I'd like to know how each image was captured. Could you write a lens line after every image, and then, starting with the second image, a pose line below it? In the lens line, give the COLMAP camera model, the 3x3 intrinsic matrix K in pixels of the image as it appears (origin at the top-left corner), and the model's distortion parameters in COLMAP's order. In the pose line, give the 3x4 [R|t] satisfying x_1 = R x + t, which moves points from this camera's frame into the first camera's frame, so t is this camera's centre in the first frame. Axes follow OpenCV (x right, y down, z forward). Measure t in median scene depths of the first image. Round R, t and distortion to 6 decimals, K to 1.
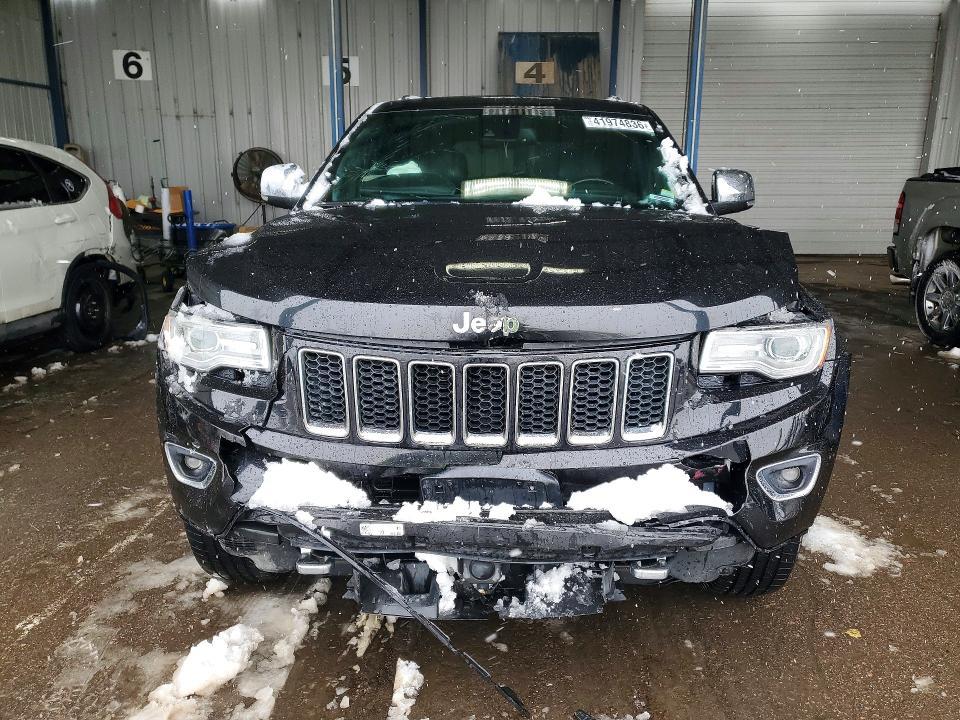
lens RADIAL K [[714.7, 0, 500.9], [0, 714.7, 374.9], [0, 0, 1]] dist [-0.001944, -0.001837]
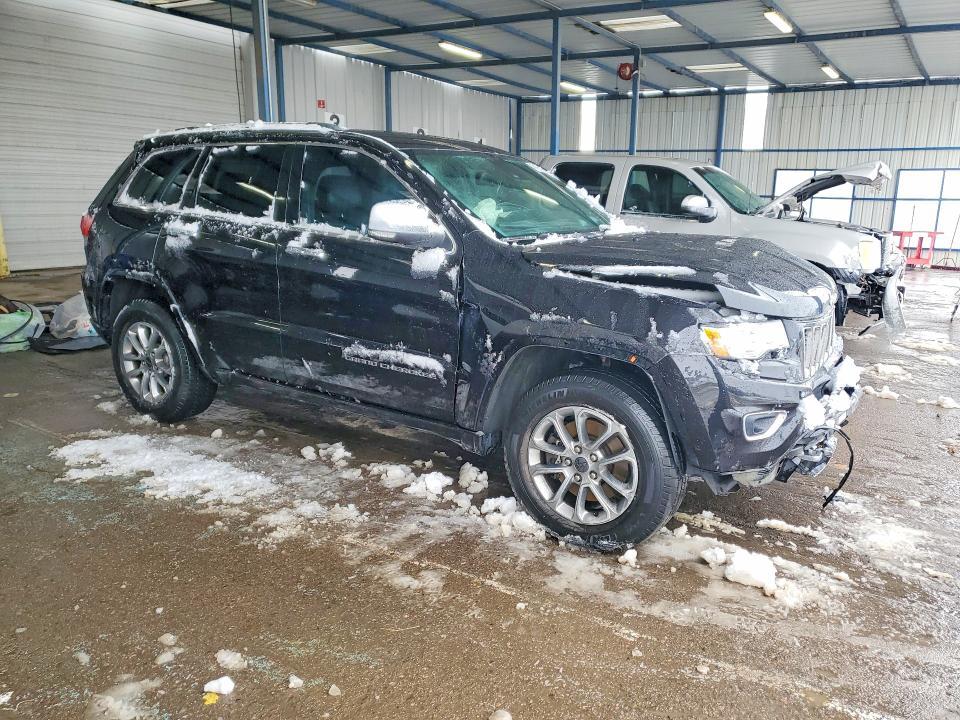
lens RADIAL K [[714.7, 0, 500.9], [0, 714.7, 374.9], [0, 0, 1]] dist [-0.001944, -0.001837]
pose [[0.523437, -0.191567, 0.830251, -1.153914], [0.193759, 0.975632, 0.102954, -0.135231], [-0.829742, 0.106979, 0.547800, 0.382545]]
